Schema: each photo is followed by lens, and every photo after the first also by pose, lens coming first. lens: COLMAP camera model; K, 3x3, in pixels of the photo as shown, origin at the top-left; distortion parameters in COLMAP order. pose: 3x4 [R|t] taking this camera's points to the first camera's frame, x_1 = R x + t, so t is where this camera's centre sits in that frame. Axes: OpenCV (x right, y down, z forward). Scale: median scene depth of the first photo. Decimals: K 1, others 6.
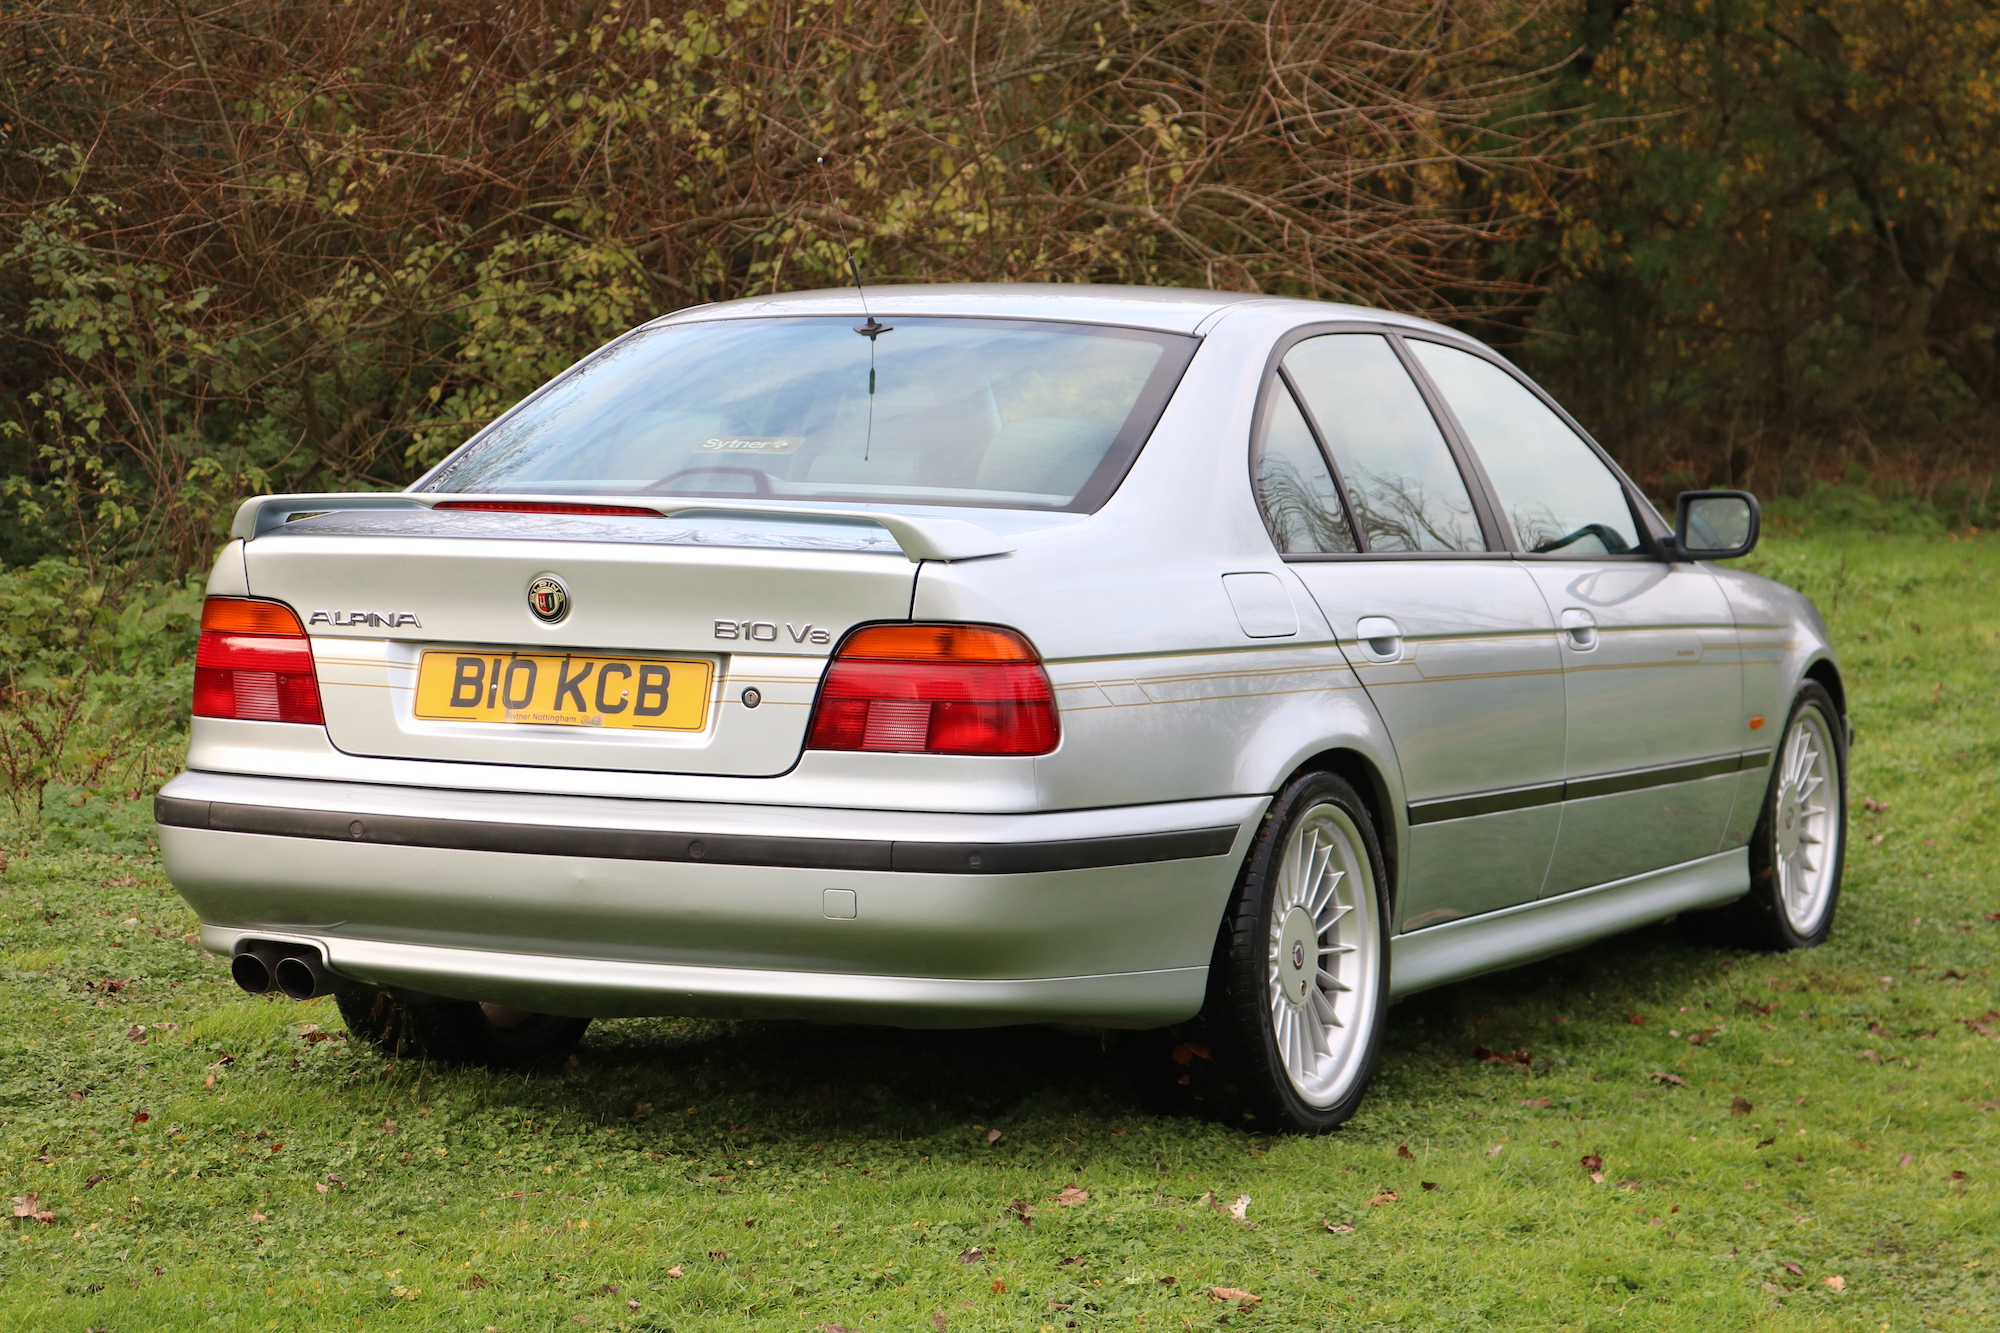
lens RADIAL K [[4331.0, 0, 1073.4], [0, 4331.0, 662.6], [0, 0, 1]] dist [0.028794, -0.216369]
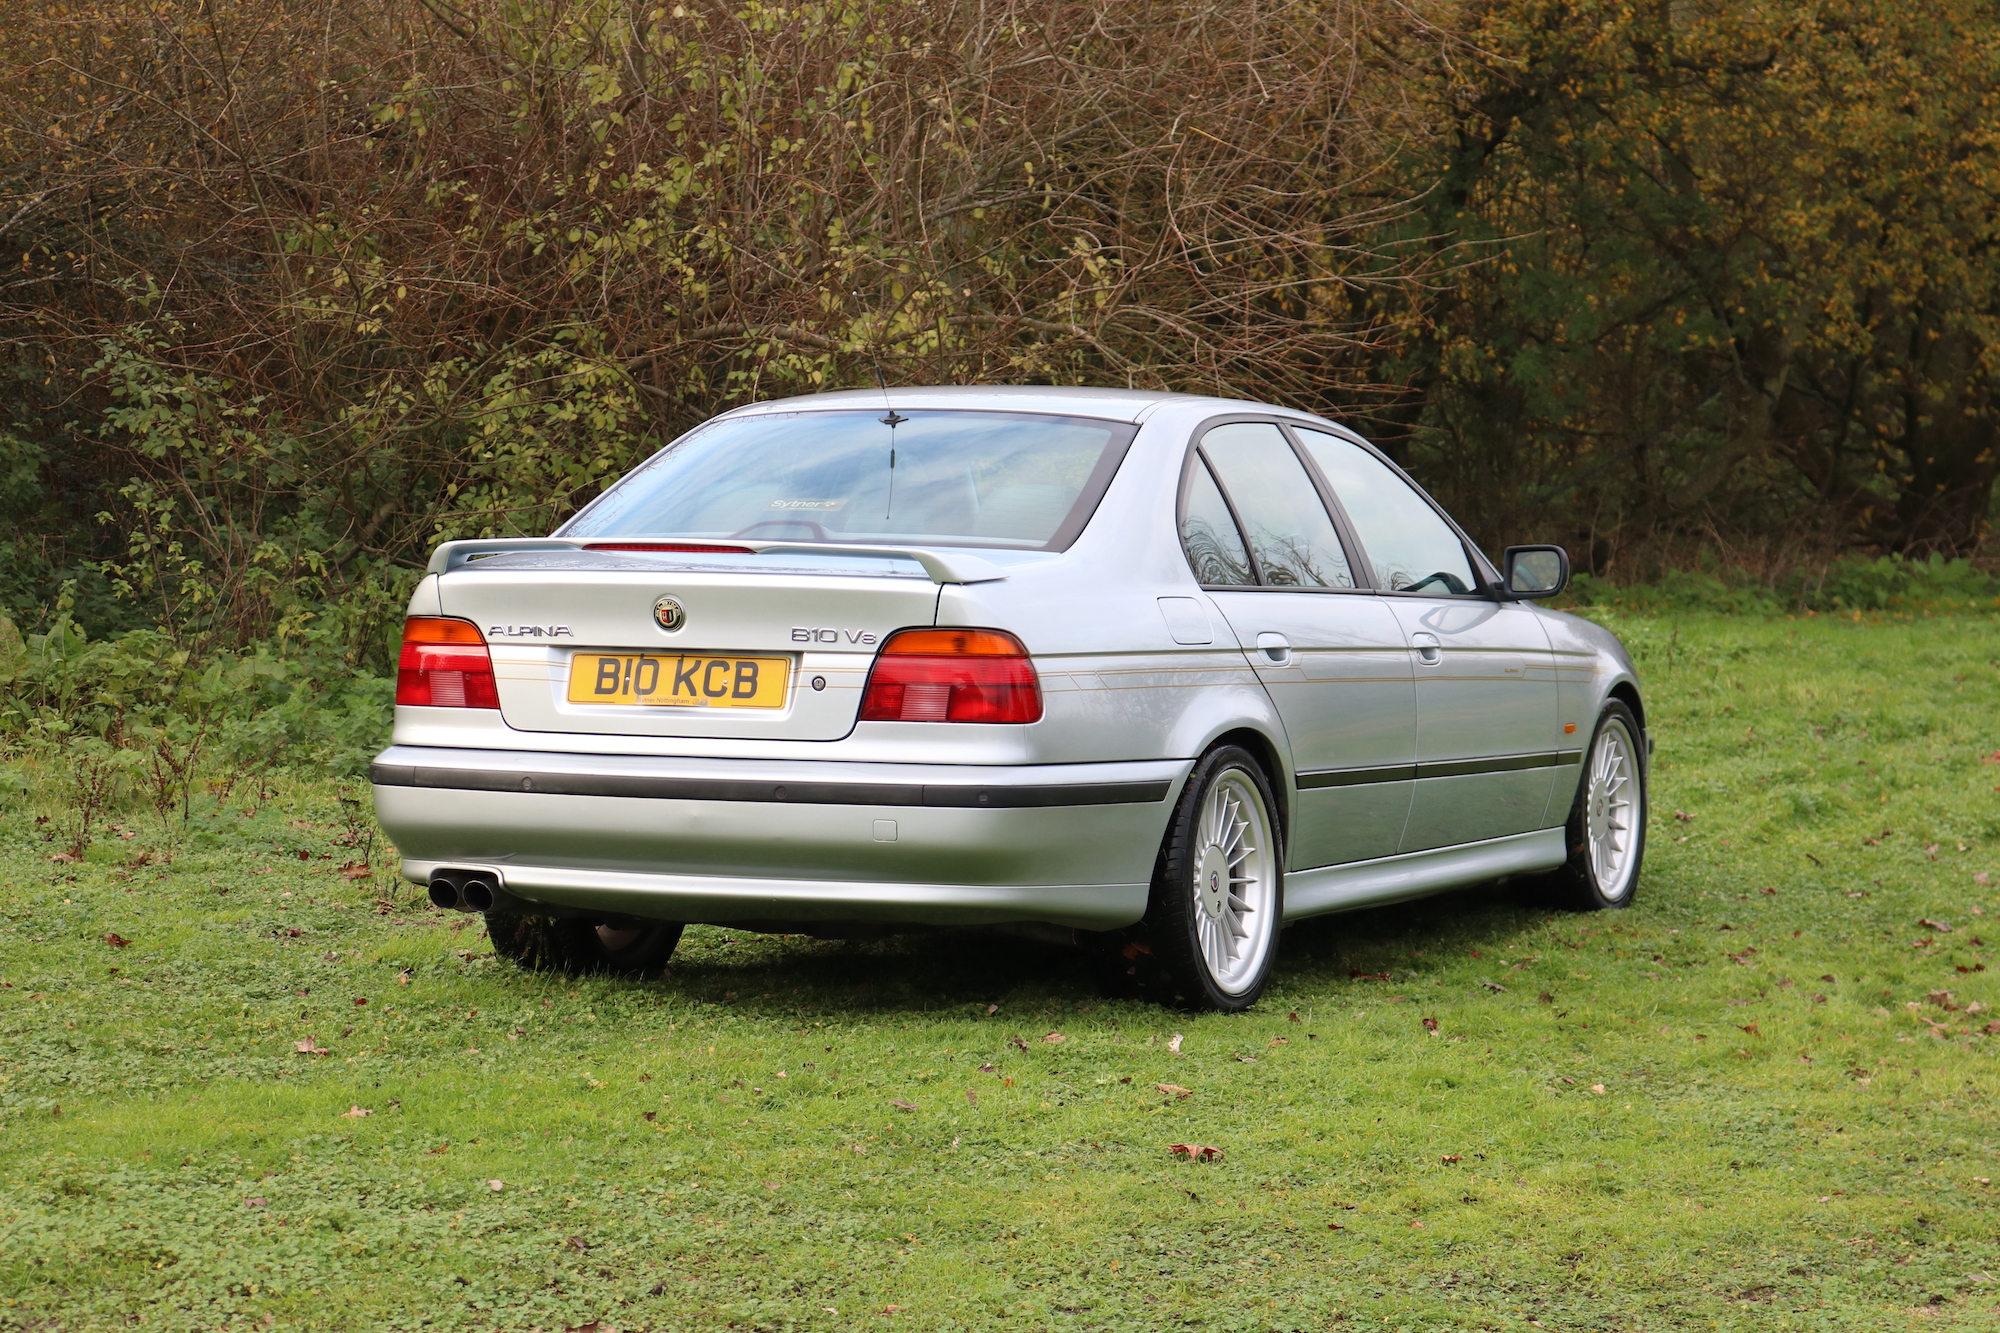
lens RADIAL K [[4331.0, 0, 1073.4], [0, 4331.0, 662.6], [0, 0, 1]] dist [0.028794, -0.216369]
pose [[0.999738, -0.004061, 0.022510, -0.020634], [0.004658, 0.999636, -0.026558, 0.032652], [-0.022394, 0.026656, 0.999394, -0.324114]]
